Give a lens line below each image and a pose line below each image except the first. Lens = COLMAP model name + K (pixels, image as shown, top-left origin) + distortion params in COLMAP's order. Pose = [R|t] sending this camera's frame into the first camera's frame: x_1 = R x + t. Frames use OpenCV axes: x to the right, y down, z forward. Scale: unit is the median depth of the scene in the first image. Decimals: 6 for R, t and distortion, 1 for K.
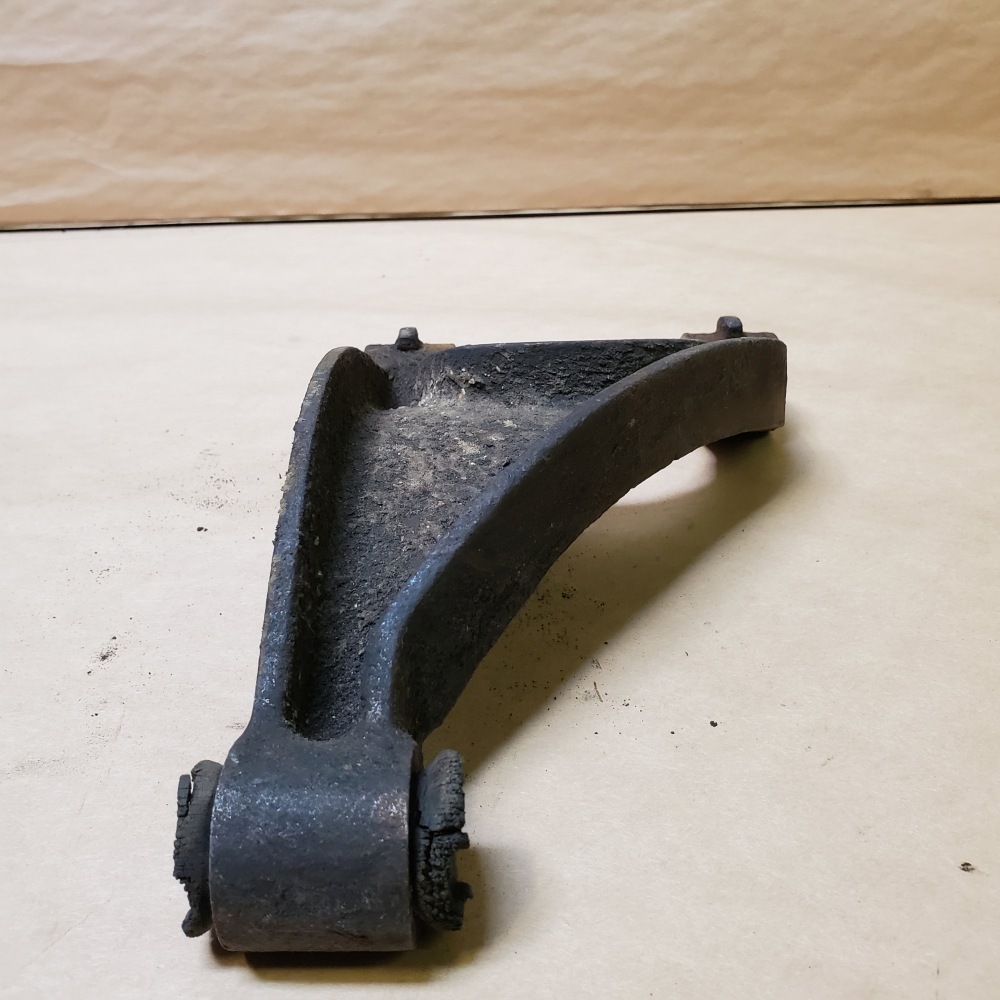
lens RADIAL K [[1160.3, 0, 500.0], [0, 1160.3, 500.0], [0, 0, 1]] dist [-0.009852, -0.005996]
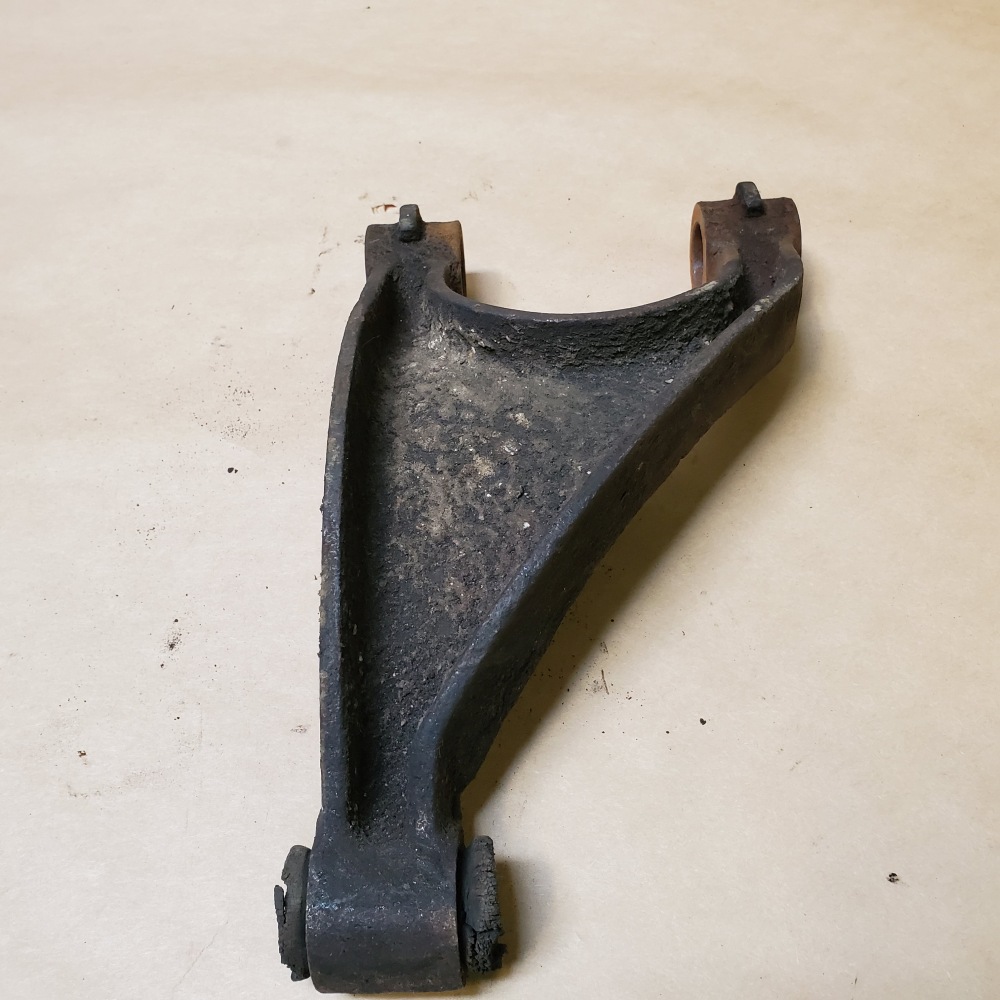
lens RADIAL K [[1160.3, 0, 500.0], [0, 1160.3, 500.0], [0, 0, 1]] dist [-0.009852, -0.005996]
pose [[0.999423, -0.031426, -0.012888, 0.000097], [0.033707, 0.870882, 0.490336, -0.569100], [-0.004186, -0.490487, 0.871438, 0.080255]]
